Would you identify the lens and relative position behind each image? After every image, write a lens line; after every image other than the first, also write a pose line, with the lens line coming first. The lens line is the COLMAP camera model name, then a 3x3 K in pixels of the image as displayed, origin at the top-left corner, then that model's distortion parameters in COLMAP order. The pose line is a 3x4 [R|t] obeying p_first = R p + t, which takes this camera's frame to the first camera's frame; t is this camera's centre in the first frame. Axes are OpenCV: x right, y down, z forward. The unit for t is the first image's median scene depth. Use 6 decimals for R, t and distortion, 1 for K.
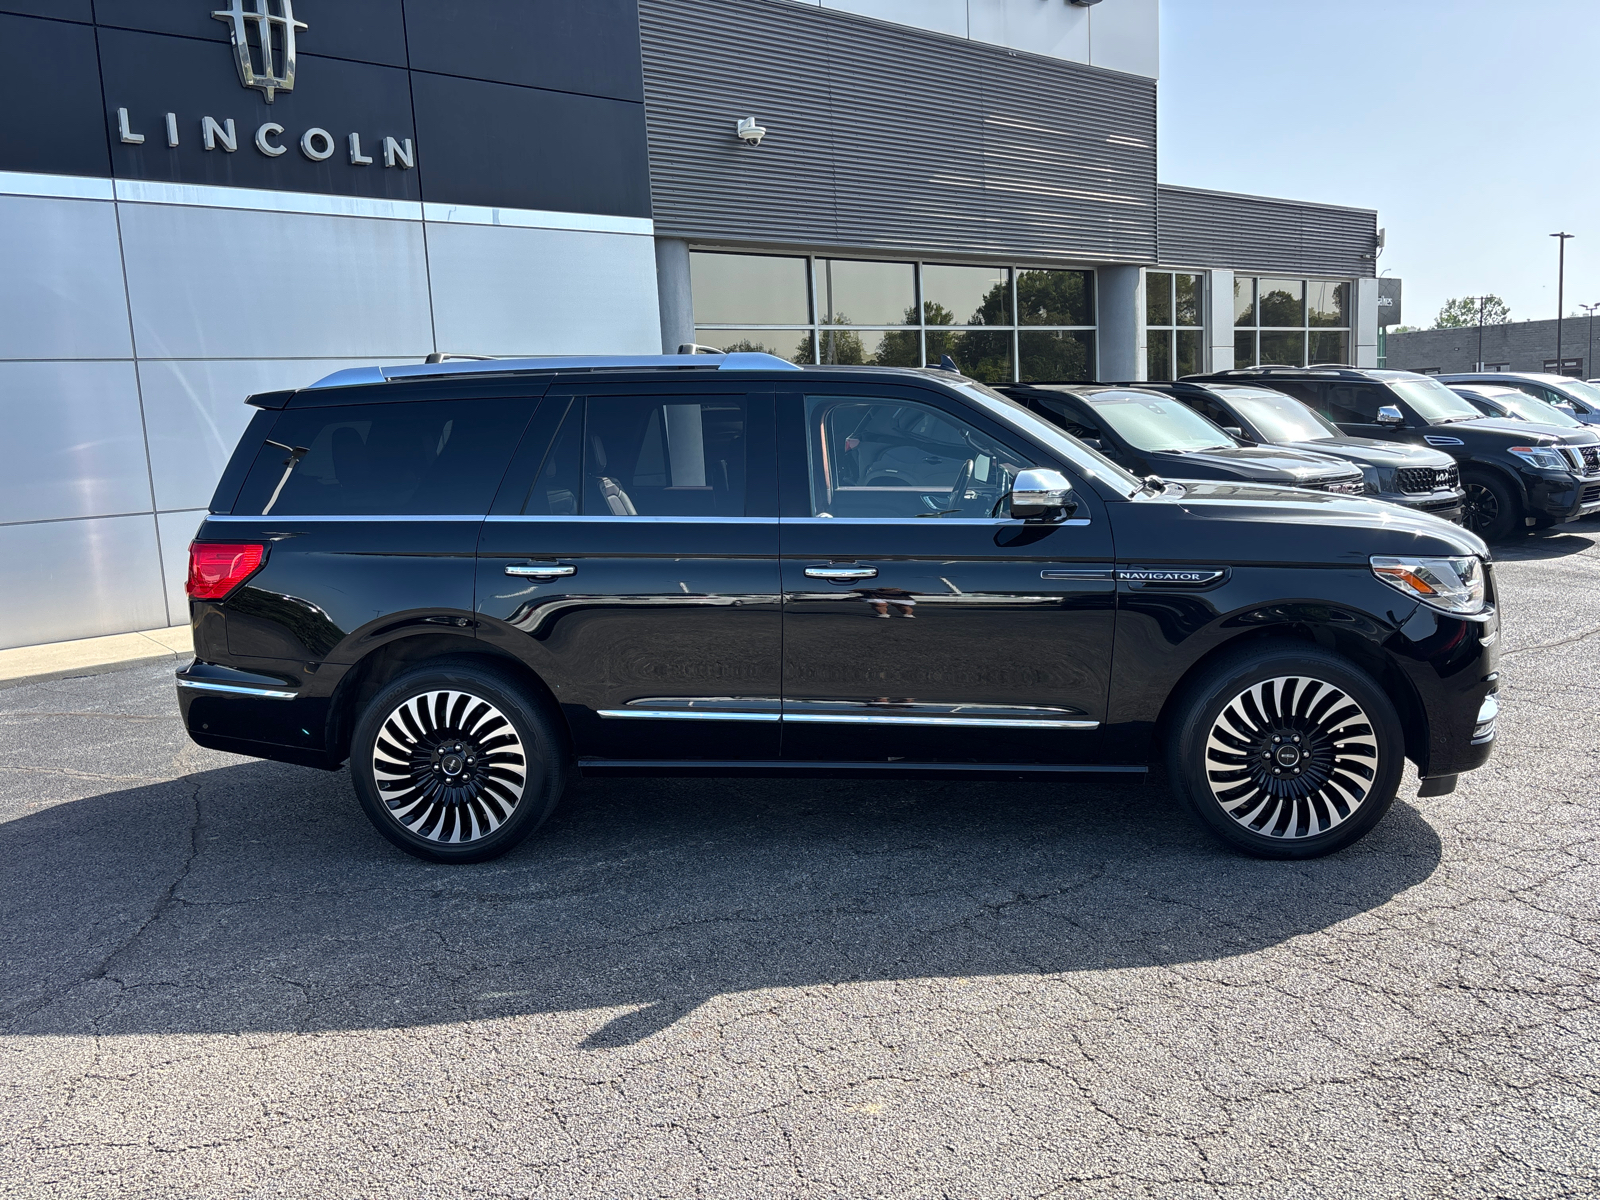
lens RADIAL K [[1207.2, 0, 811.6], [0, 1207.2, 586.9], [0, 0, 1]] dist [0.037523, -0.048663]
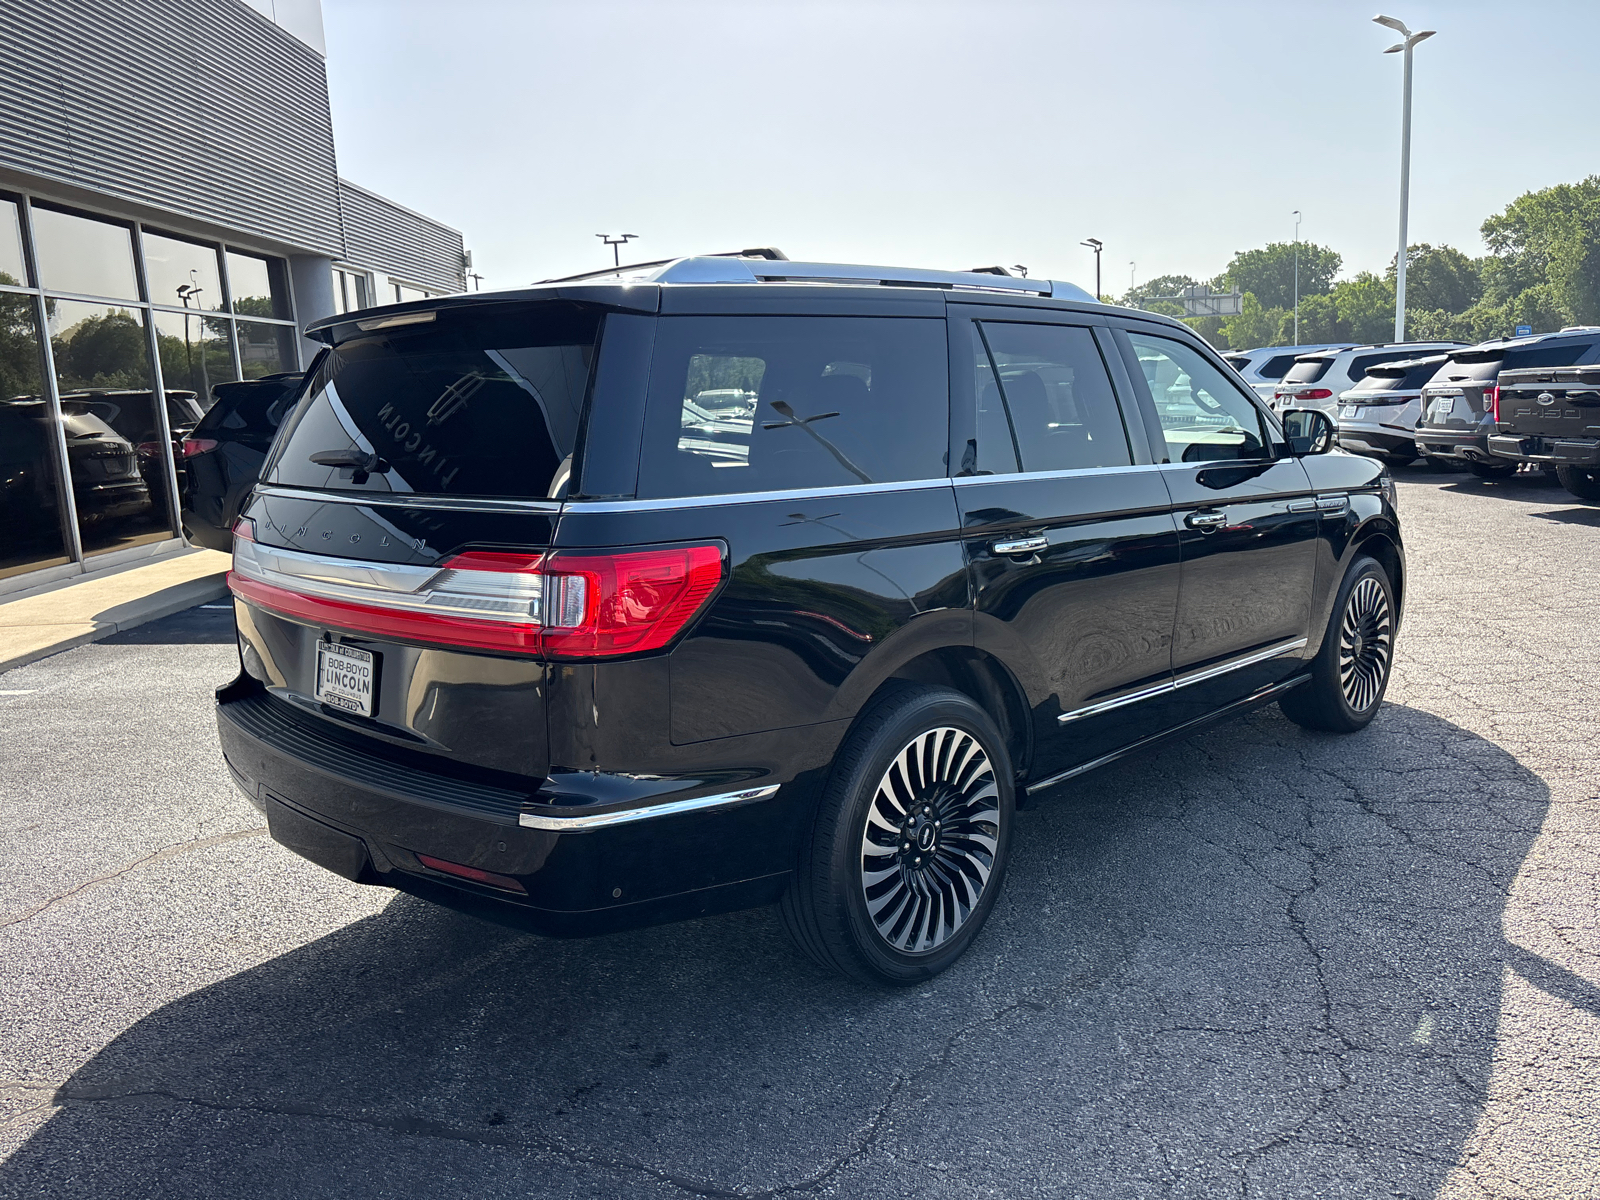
lens RADIAL K [[1207.2, 0, 791.6], [0, 1207.2, 608.8], [0, 0, 1]] dist [0.037523, -0.048663]
pose [[0.642741, -0.118193, 0.756911, -0.863989], [0.123384, 0.991099, 0.049989, -0.027108], [-0.756083, 0.061261, 0.651603, 0.601717]]
